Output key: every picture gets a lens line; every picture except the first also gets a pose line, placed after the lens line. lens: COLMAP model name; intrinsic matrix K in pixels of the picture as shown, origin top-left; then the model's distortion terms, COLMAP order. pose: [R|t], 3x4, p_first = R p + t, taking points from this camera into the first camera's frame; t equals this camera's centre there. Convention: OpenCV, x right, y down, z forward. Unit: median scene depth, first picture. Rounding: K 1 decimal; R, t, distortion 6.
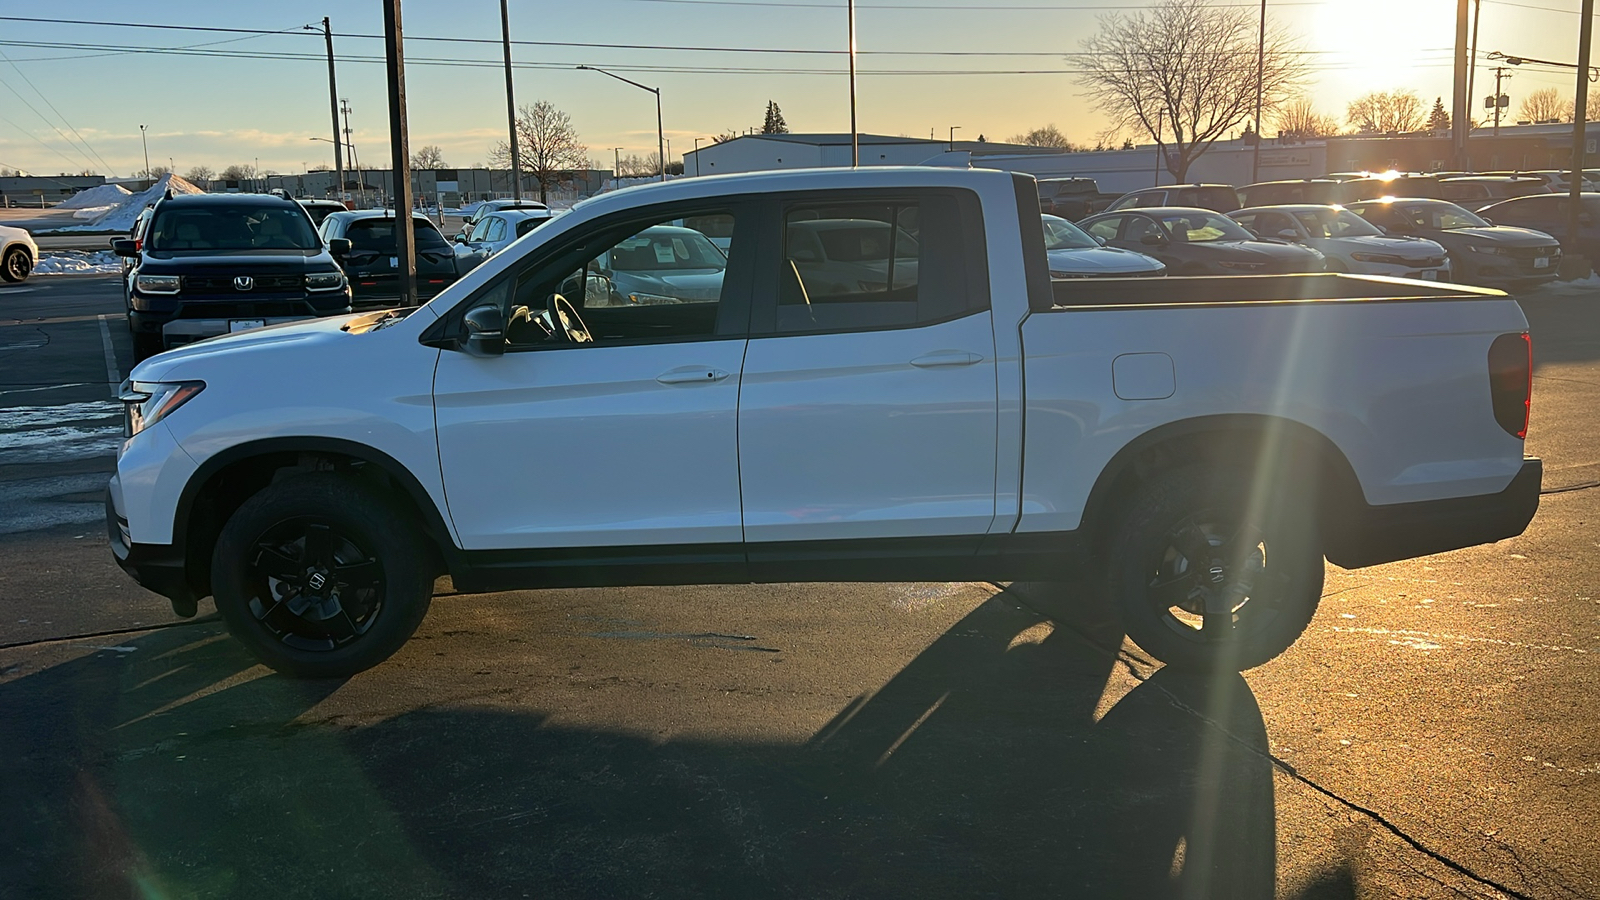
lens RADIAL K [[1435.5, 0, 800.0], [0, 1435.5, 450.0], [0, 0, 1]] dist [0.097854, -0.147243]
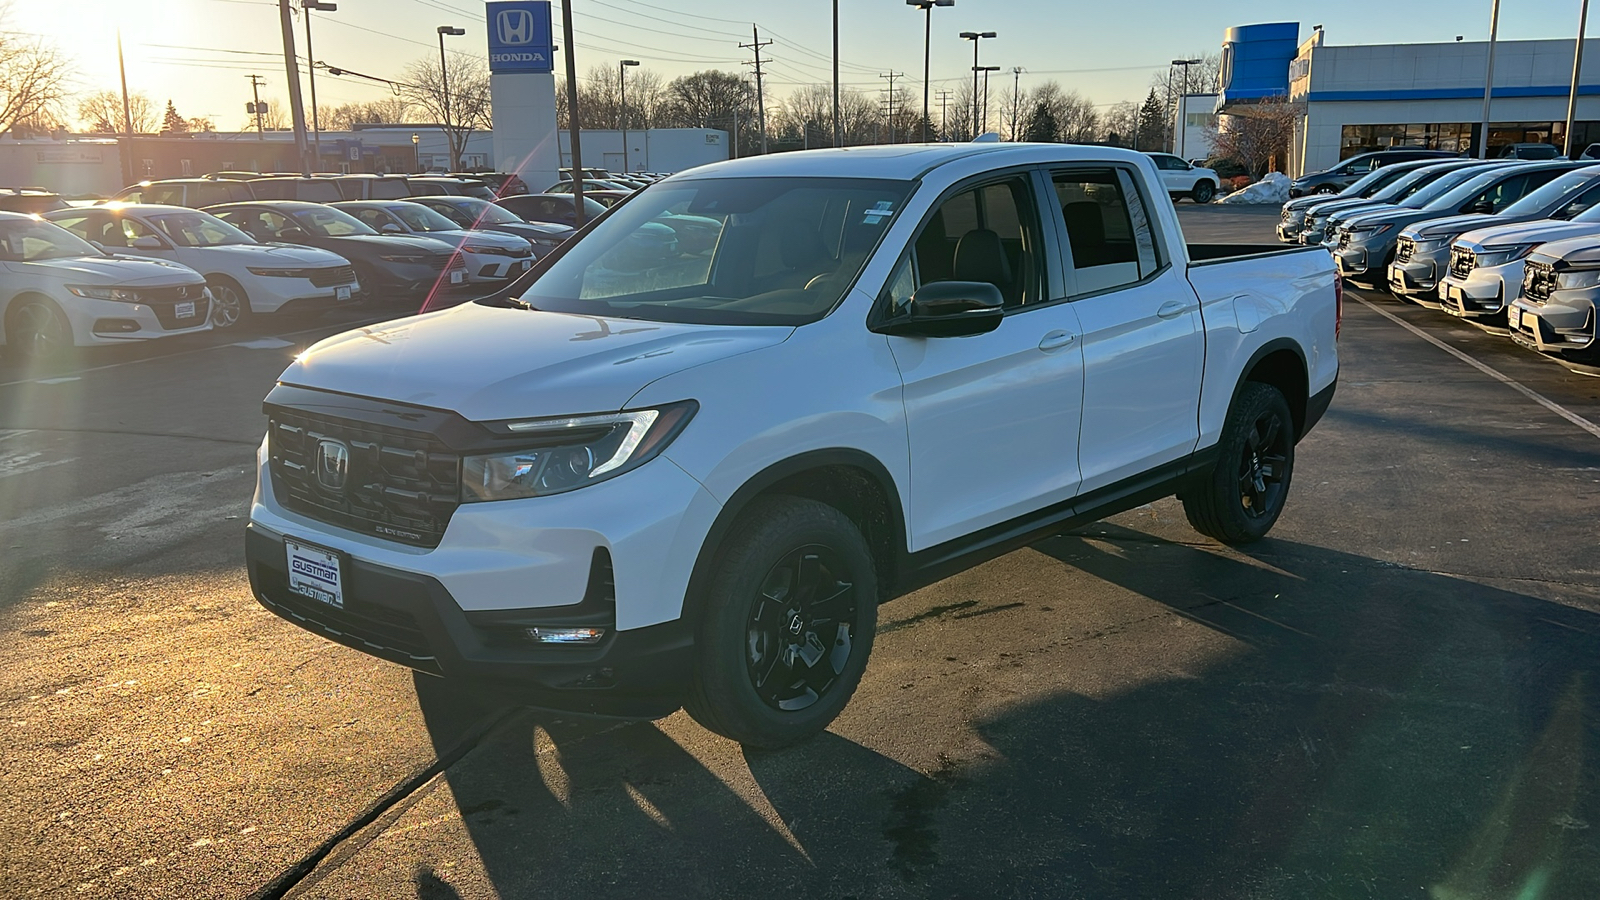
lens RADIAL K [[1451.4, 0, 778.2], [0, 1451.4, 442.6], [0, 0, 1]] dist [0.066411, -0.071940]
pose [[0.637105, -0.125091, 0.760559, -0.112612], [0.132156, 0.989859, 0.052101, -0.006846], [-0.759363, 0.067319, 0.647175, 0.053670]]
